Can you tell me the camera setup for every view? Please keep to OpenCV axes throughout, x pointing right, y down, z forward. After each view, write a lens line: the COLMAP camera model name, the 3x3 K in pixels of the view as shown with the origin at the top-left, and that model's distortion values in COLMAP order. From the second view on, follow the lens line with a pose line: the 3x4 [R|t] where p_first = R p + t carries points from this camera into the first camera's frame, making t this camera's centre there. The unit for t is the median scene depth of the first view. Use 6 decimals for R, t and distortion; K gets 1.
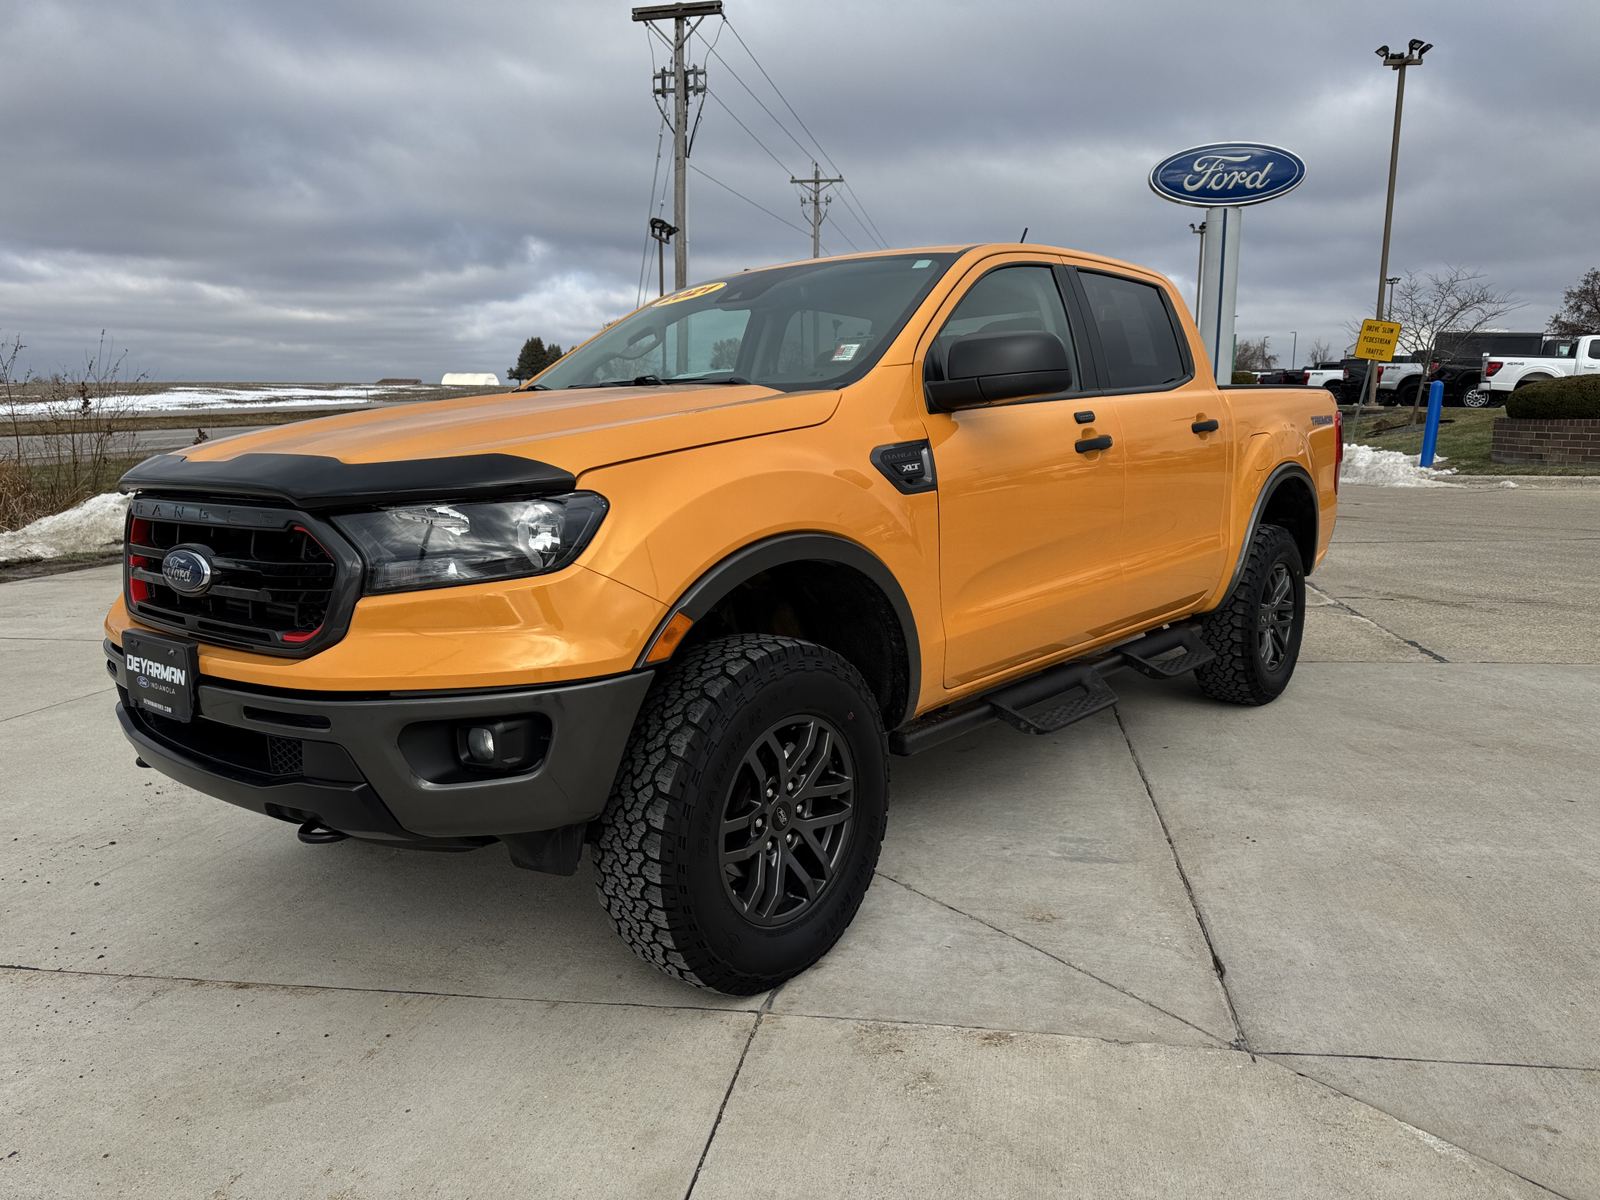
lens RADIAL K [[1163.8, 0, 794.6], [0, 1163.8, 606.3], [0, 0, 1]] dist [0.013014, -0.005204]
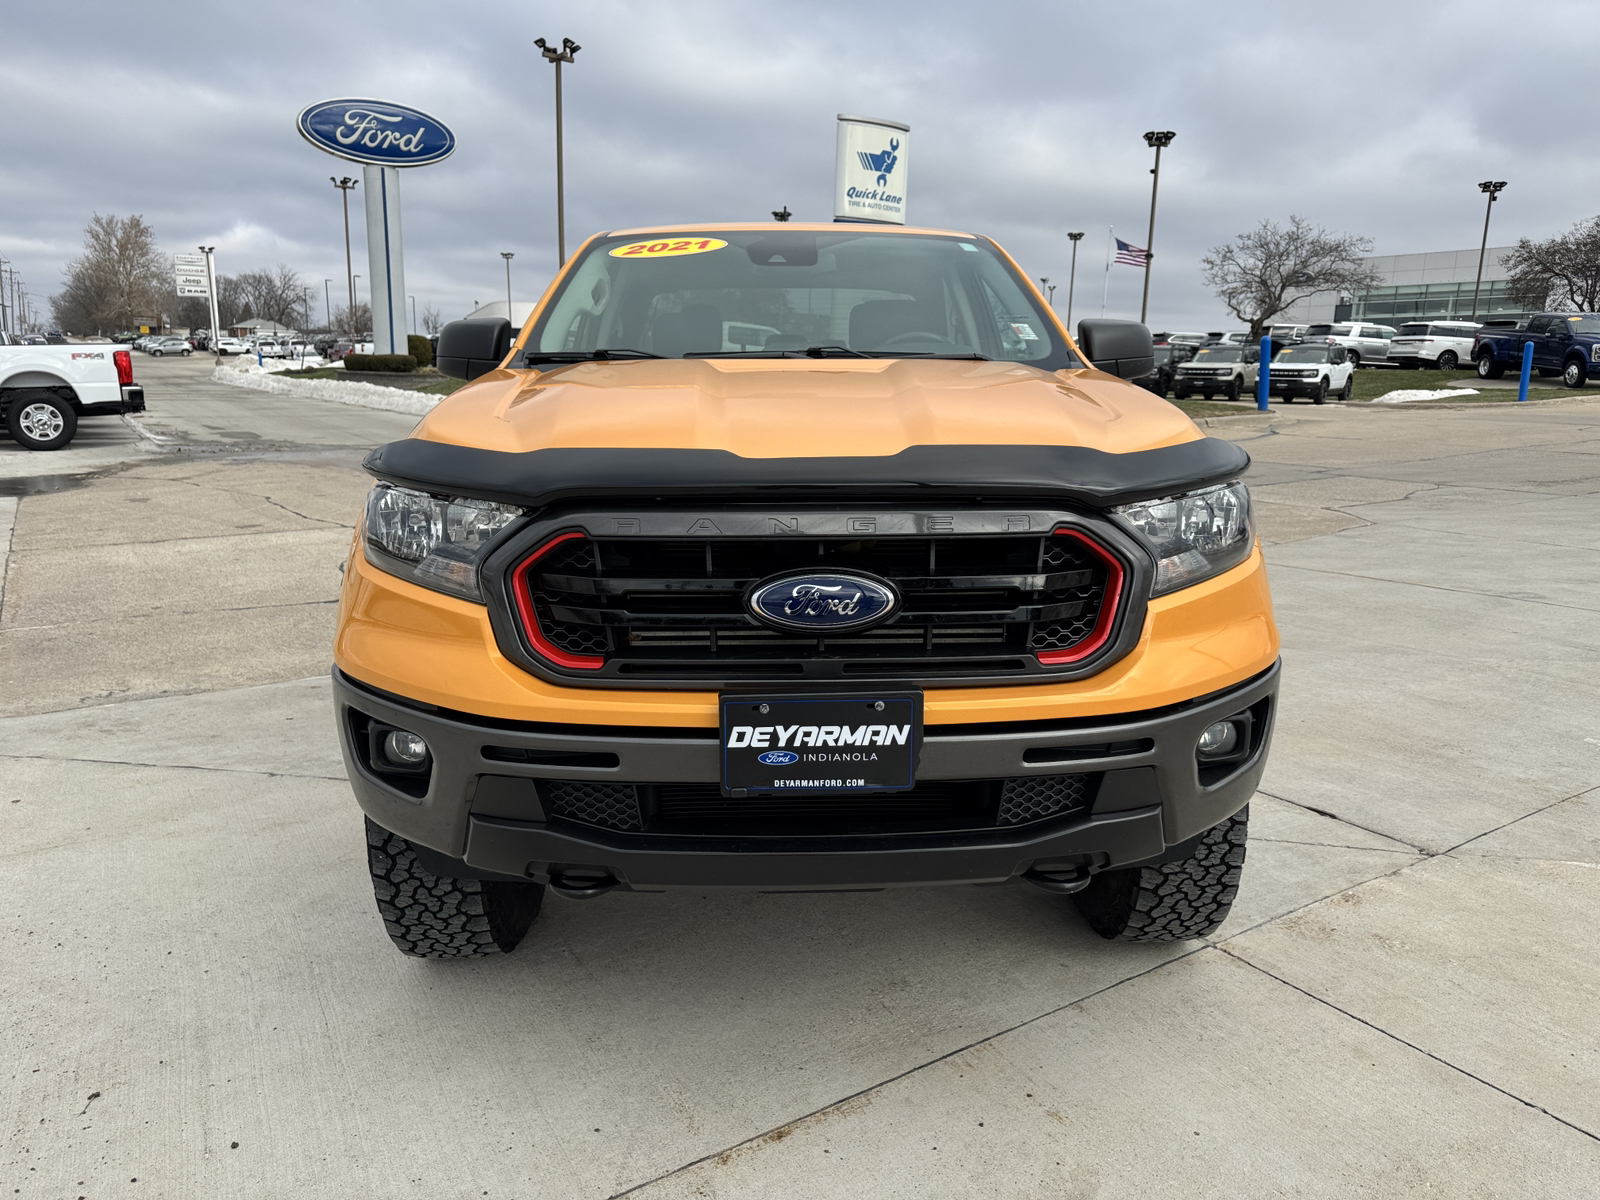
lens RADIAL K [[1181.9, 0, 801.5], [0, 1181.9, 590.1], [0, 0, 1]] dist [0.013314, -0.003493]
pose [[0.725018, -0.105651, 0.680578, -0.118802], [0.094882, 0.994064, 0.053238, -0.008931], [-0.682163, 0.025977, 0.730739, 0.050861]]
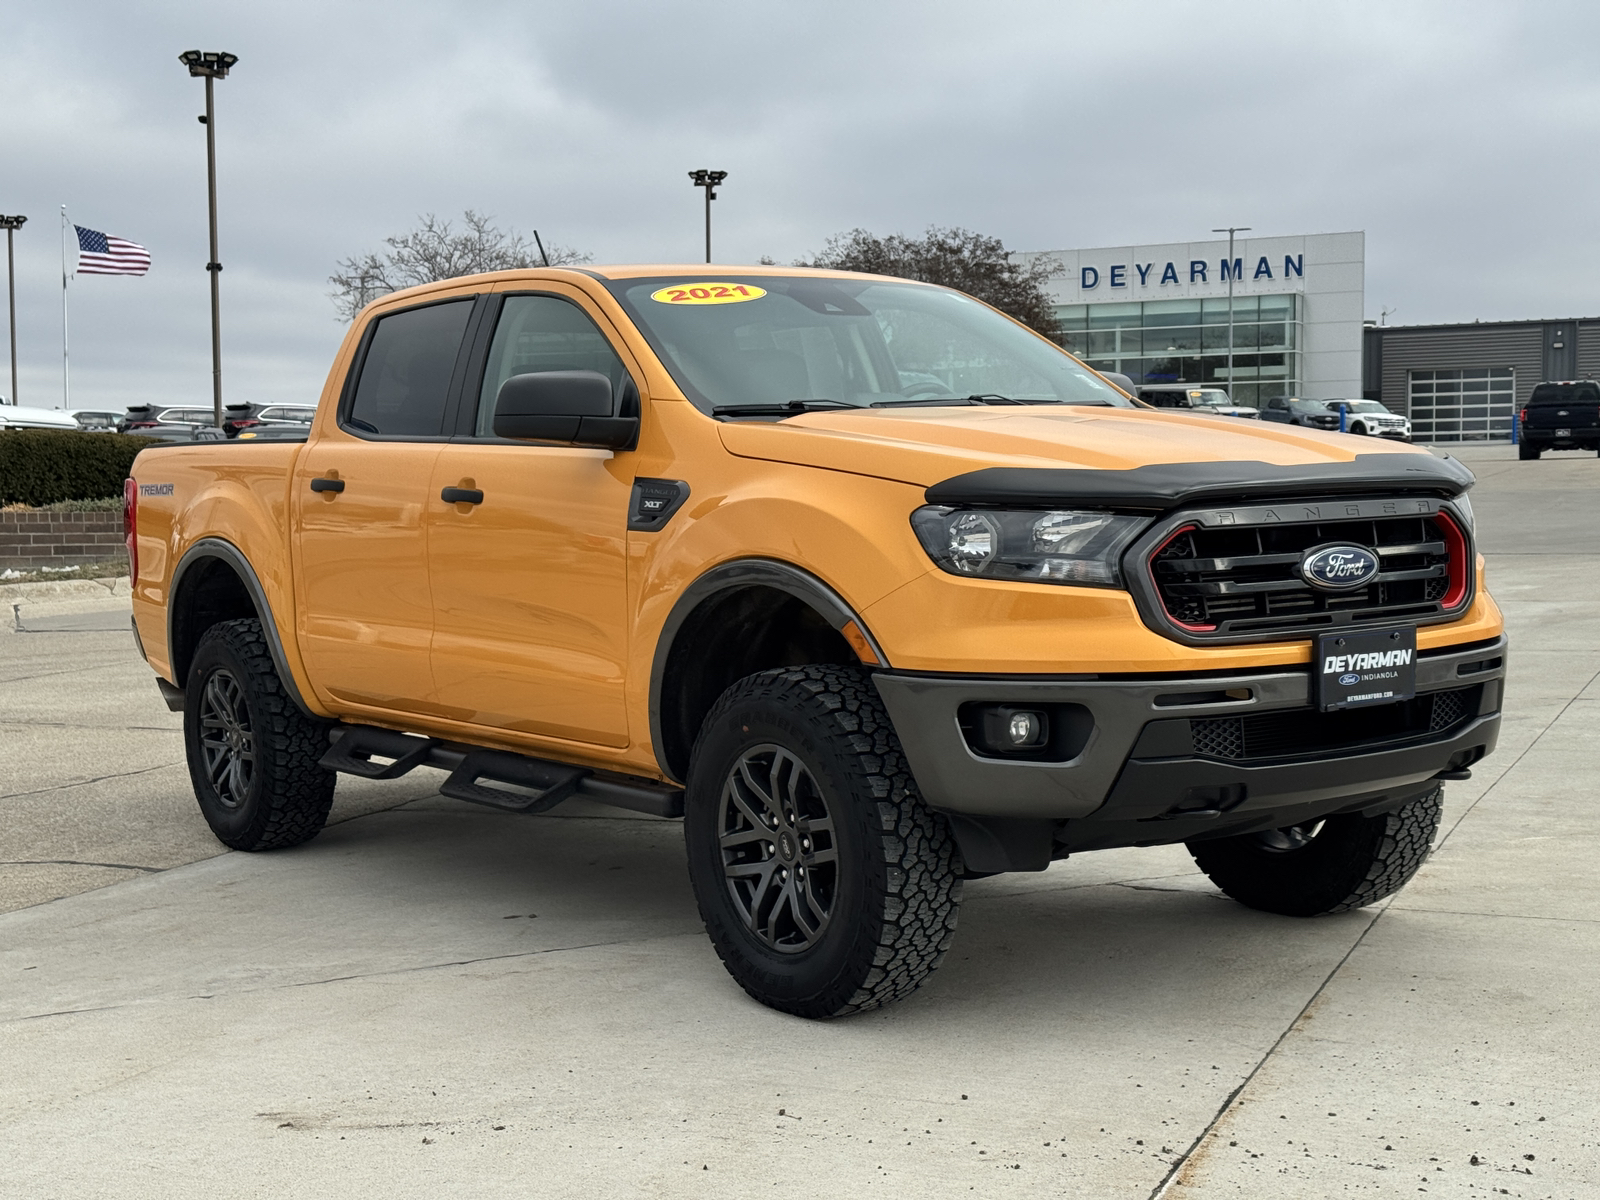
lens RADIAL K [[2386.0, 0, 801.7], [0, 2386.0, 598.6], [0, 0, 1]] dist [0.158924, -0.013867]
pose [[0.203824, -0.041330, 0.978135, -0.303507], [0.179054, 0.983830, 0.004259, -0.010918], [-0.962494, 0.174271, 0.207928, 0.115381]]
